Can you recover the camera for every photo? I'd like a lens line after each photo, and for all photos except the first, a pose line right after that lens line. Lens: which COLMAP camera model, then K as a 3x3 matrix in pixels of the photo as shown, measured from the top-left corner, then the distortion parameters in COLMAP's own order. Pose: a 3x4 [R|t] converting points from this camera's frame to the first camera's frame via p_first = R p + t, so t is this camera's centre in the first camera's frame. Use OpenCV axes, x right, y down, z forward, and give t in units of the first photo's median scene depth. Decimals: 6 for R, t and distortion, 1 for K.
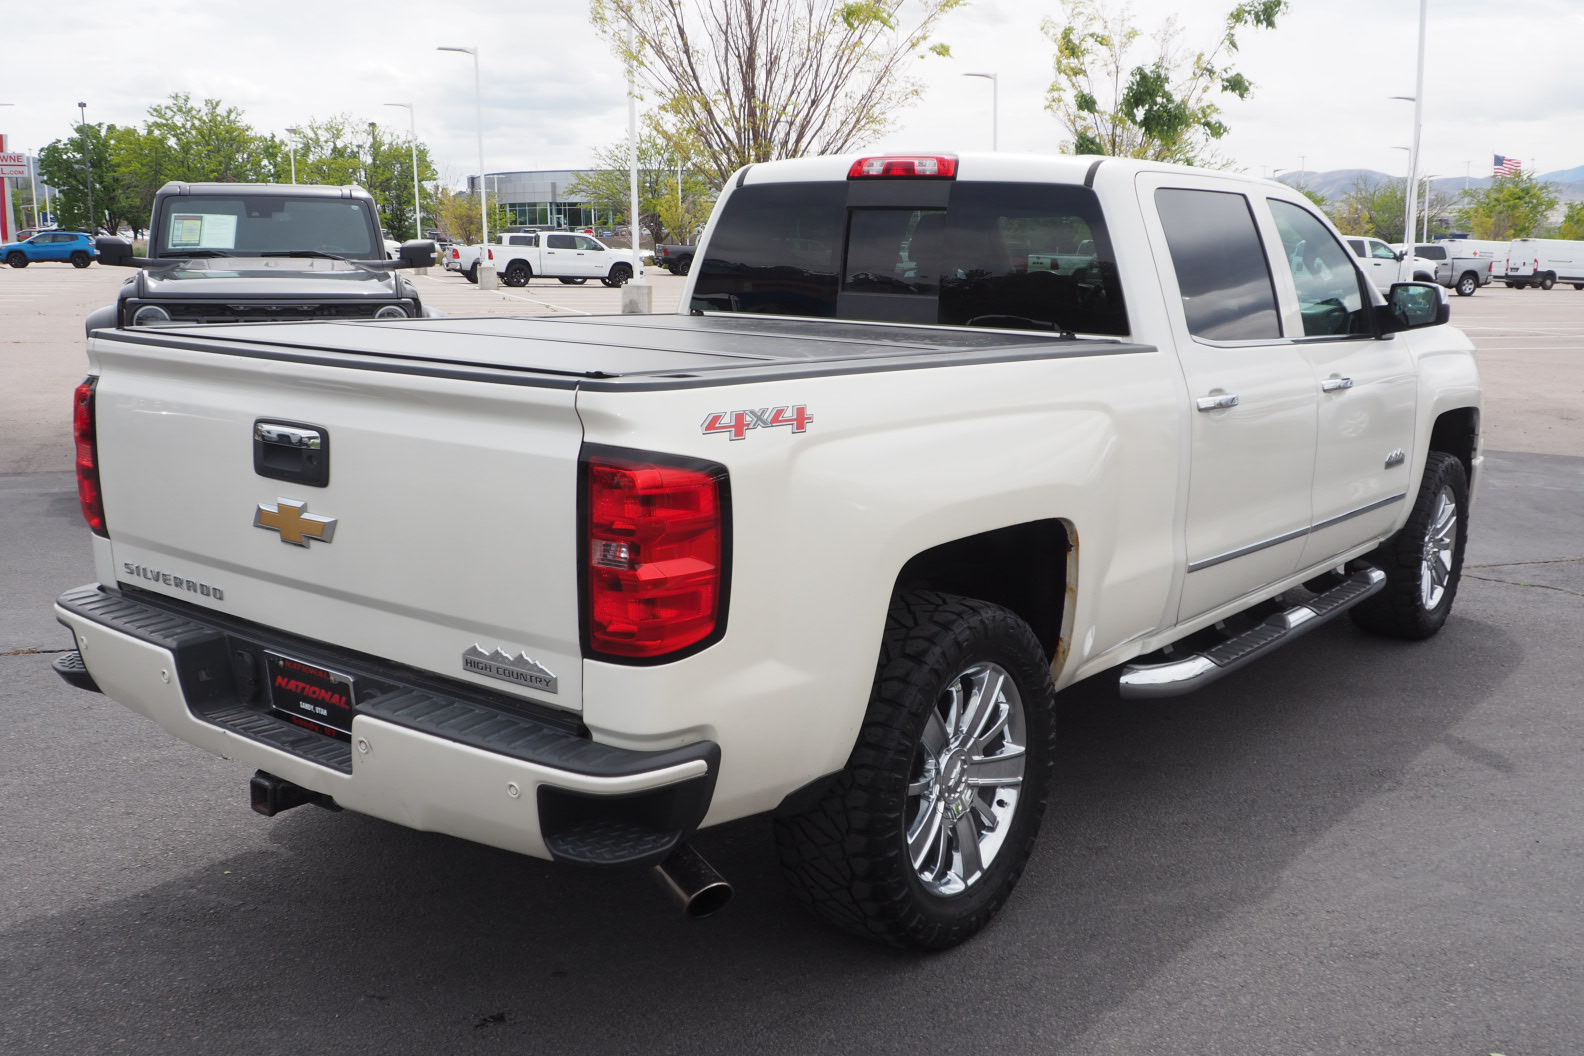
lens RADIAL K [[1568.0, 0, 798.2], [0, 1568.0, 496.3], [0, 0, 1]] dist [-0.020056, 0.000000]
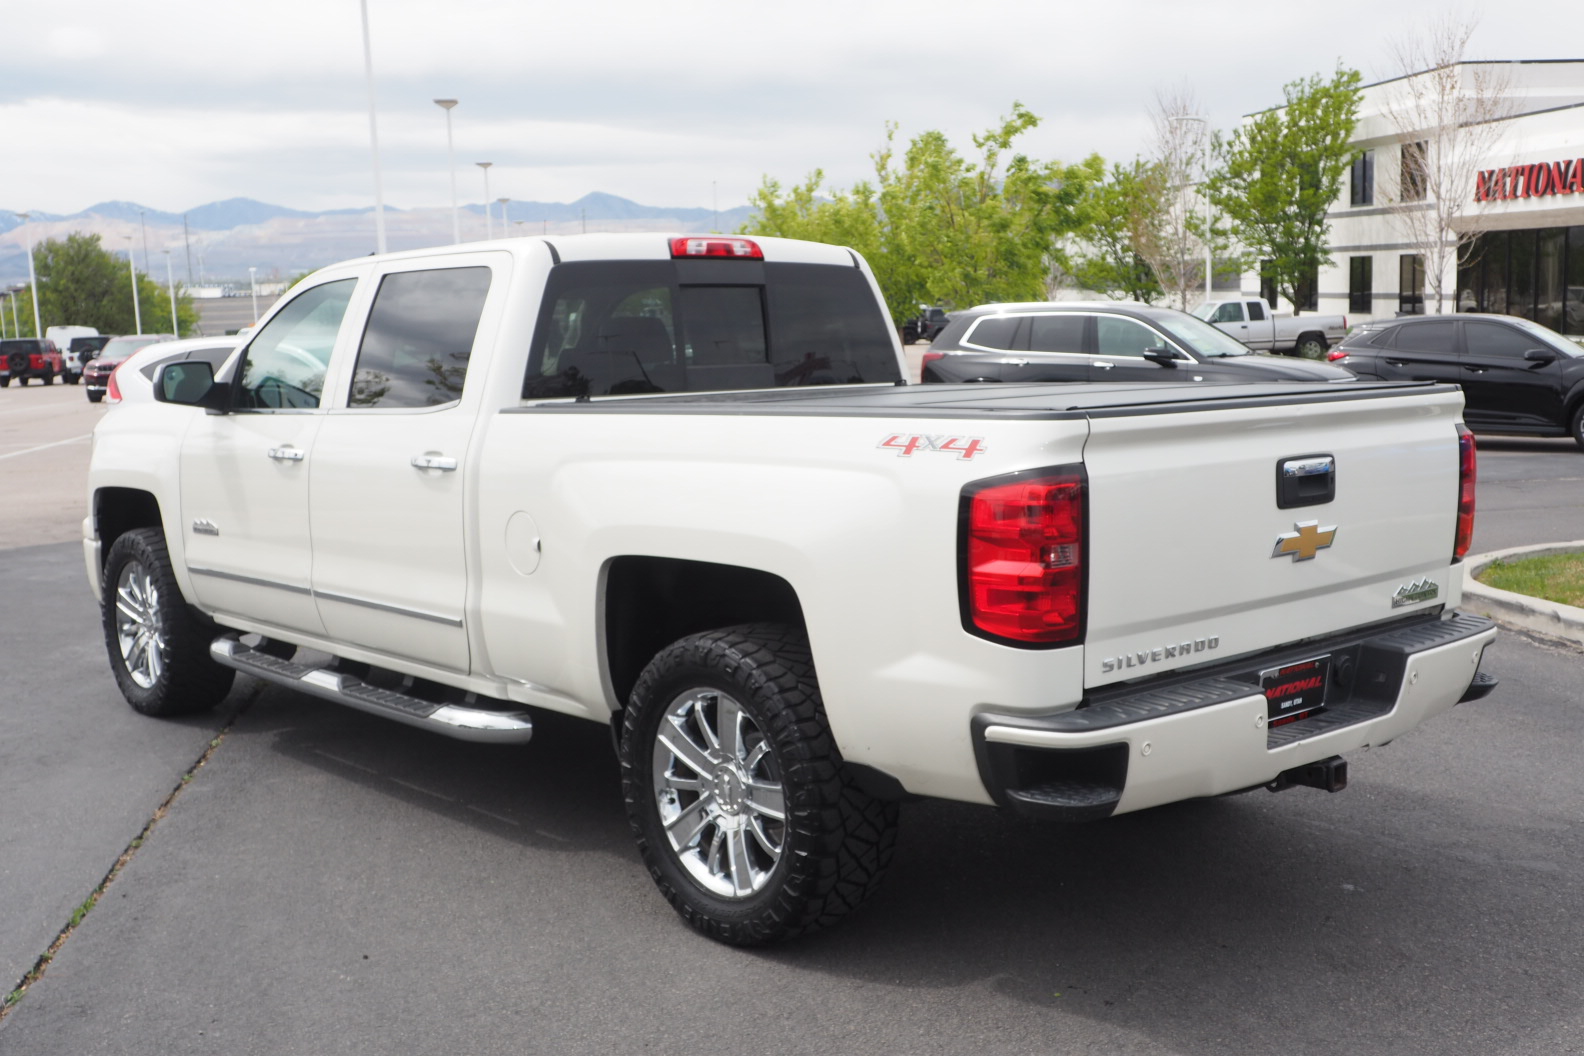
lens RADIAL K [[1707.6, 0, 798.9], [0, 1707.6, 526.6], [0, 0, 1]] dist [-0.023035, 0.000000]
pose [[0.191911, -0.135984, 0.971946, -1.174705], [0.189237, 0.976896, 0.099312, -0.138345], [-0.962995, 0.164869, 0.213210, 0.781736]]
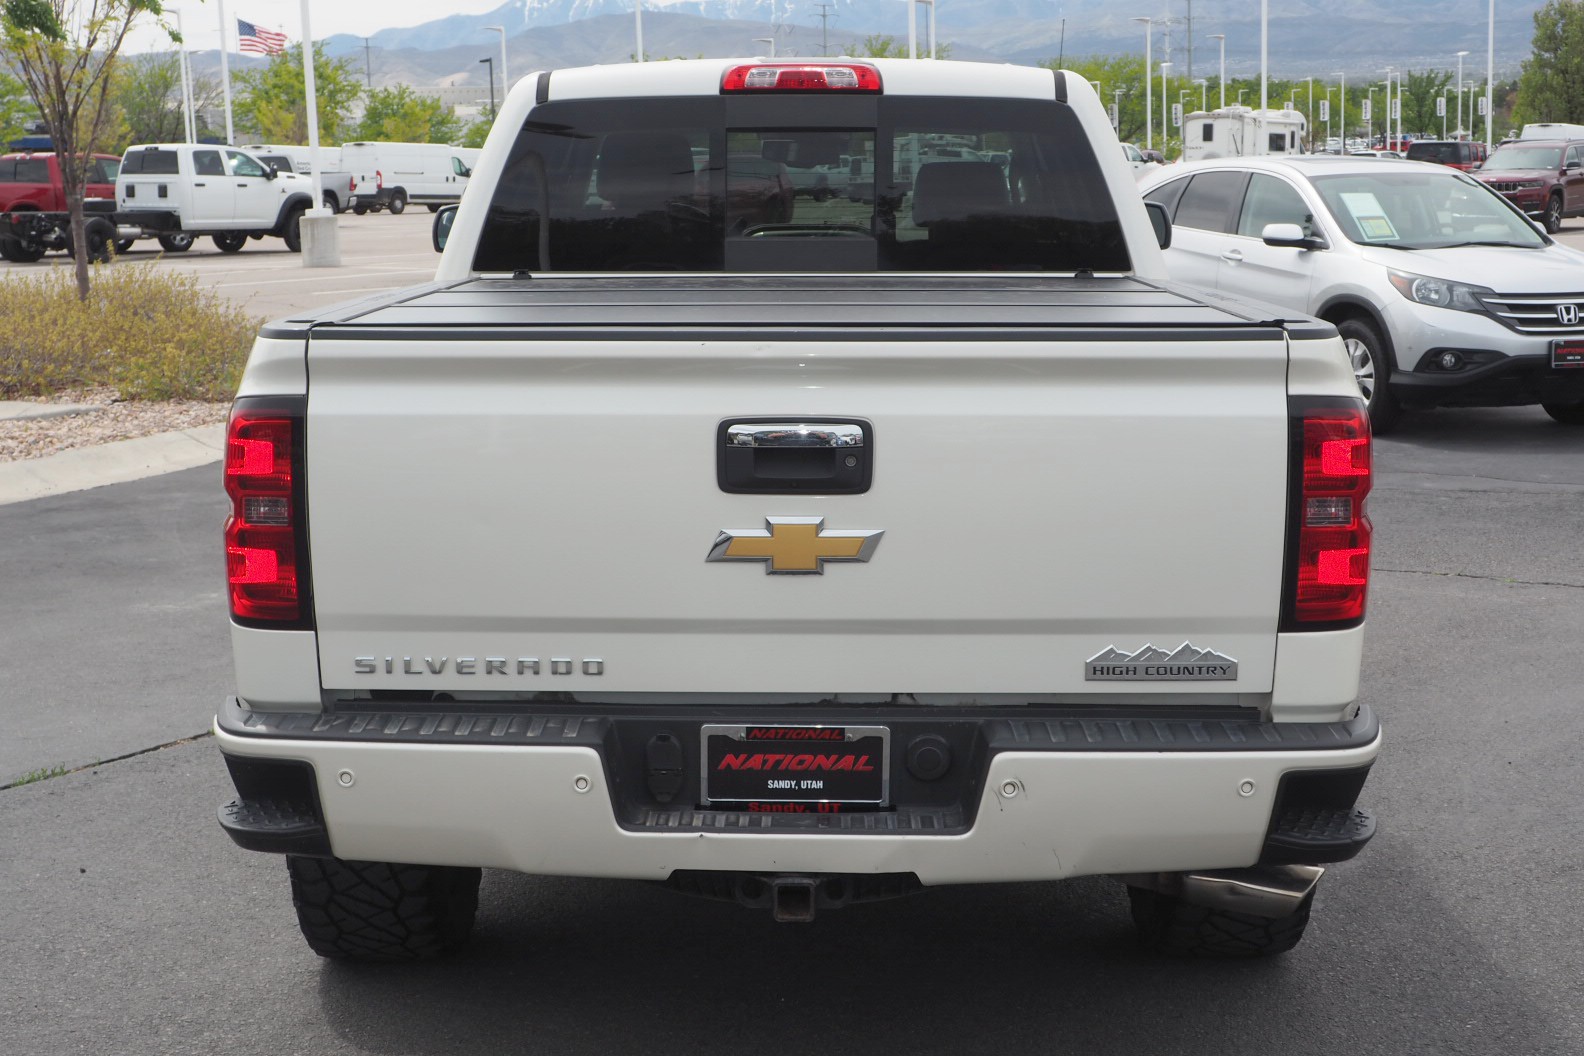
lens RADIAL K [[2510.2, 0, 787.8], [0, 2510.2, 526.3], [0, 0, 1]] dist [-0.007077, 0.000000]
pose [[0.804106, -0.108909, 0.584425, -0.761597], [0.116886, 0.992851, 0.024198, -0.017301], [-0.582882, 0.048853, 0.811087, -0.017183]]
